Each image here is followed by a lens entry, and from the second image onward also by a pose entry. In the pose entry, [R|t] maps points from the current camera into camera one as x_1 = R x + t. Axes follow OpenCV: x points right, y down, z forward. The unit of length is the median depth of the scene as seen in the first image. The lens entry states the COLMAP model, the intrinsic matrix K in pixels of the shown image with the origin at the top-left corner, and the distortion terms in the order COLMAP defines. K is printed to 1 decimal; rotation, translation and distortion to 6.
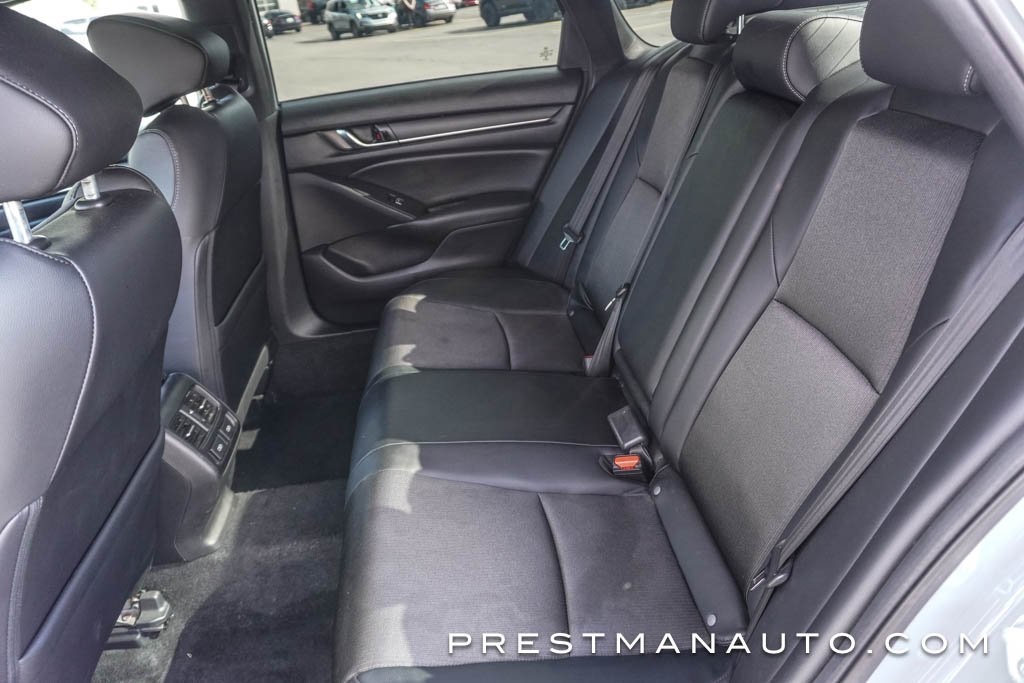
lens RADIAL K [[666.1, 0, 510.6], [0, 666.1, 344.0], [0, 0, 1]] dist [-0.039641, 0.001447]
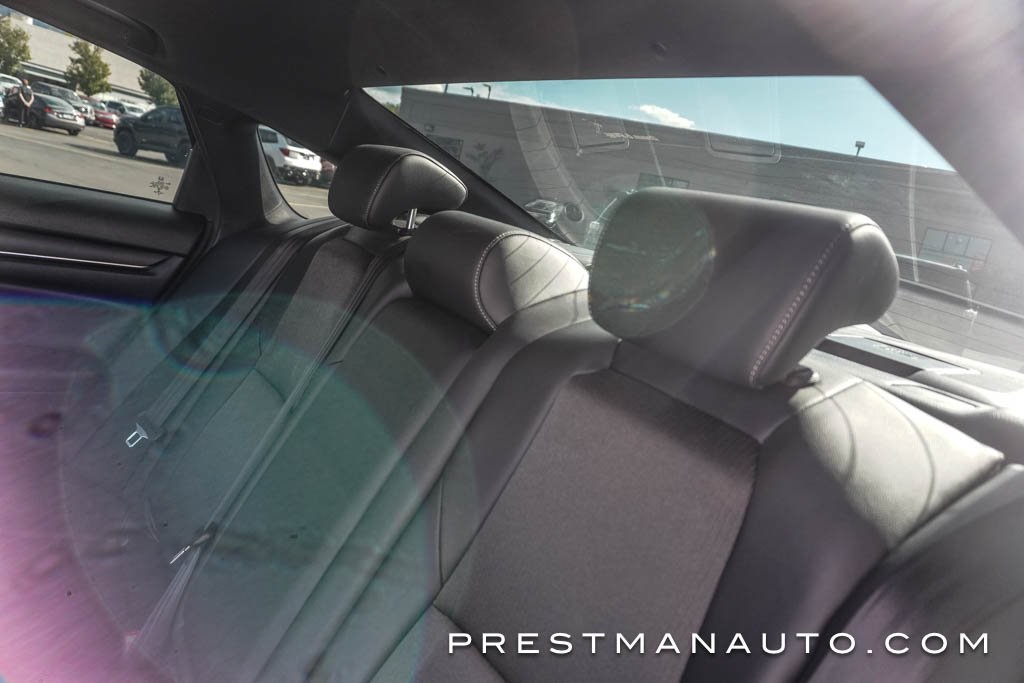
lens RADIAL K [[666.1, 0, 513.0], [0, 666.1, 341.9], [0, 0, 1]] dist [-0.039641, 0.001447]
pose [[0.834569, 0.198049, 0.514073, 0.045834], [-0.055050, 0.958456, -0.279879, -0.091202], [-0.548146, 0.205279, 0.810800, 0.235915]]
